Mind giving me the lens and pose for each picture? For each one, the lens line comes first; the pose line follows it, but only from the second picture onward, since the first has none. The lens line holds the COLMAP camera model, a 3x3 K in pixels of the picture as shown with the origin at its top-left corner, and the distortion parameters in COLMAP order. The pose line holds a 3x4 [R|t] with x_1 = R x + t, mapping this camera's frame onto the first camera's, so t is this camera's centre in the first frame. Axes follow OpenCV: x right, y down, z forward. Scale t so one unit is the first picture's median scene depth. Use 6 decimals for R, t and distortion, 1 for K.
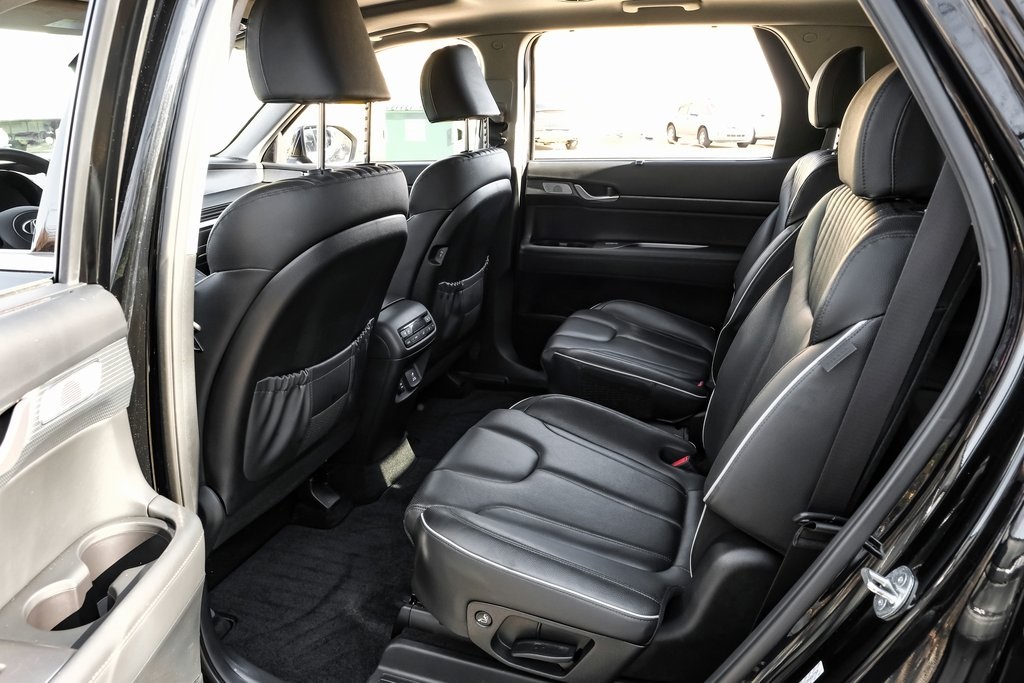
lens RADIAL K [[729.4, 0, 481.6], [0, 729.4, 376.6], [0, 0, 1]] dist [-0.020789, 0.003154]
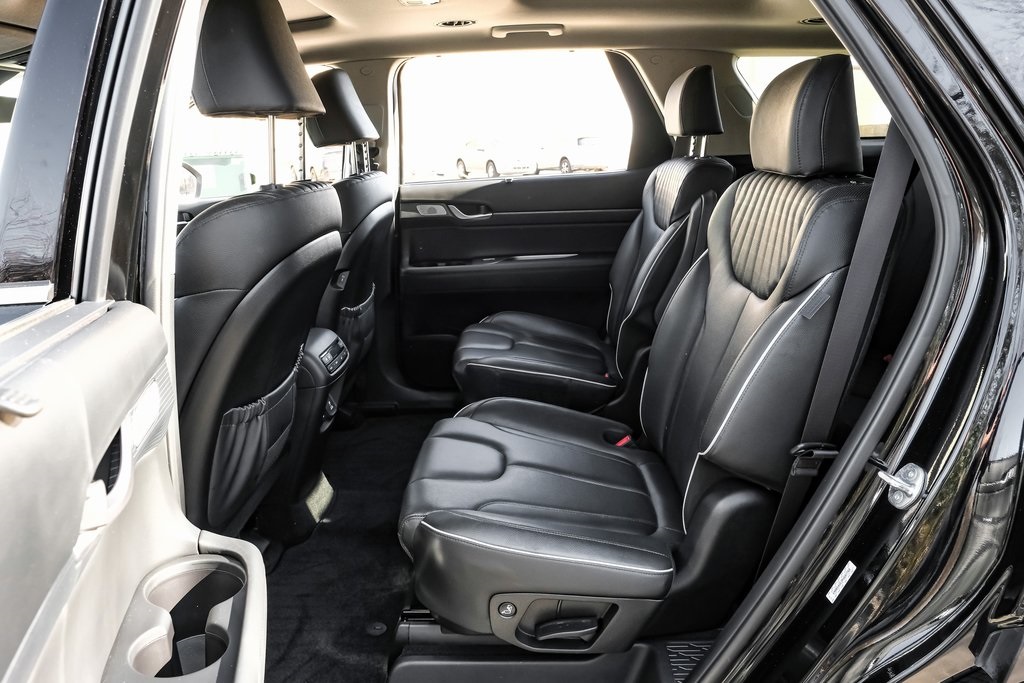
lens RADIAL K [[729.4, 0, 486.5], [0, 729.4, 392.3], [0, 0, 1]] dist [-0.020789, 0.003154]
pose [[0.952468, -0.124698, 0.277947, -0.207543], [0.134436, 0.990790, -0.016179, 0.033780], [-0.273370, 0.052776, 0.960460, 0.010668]]
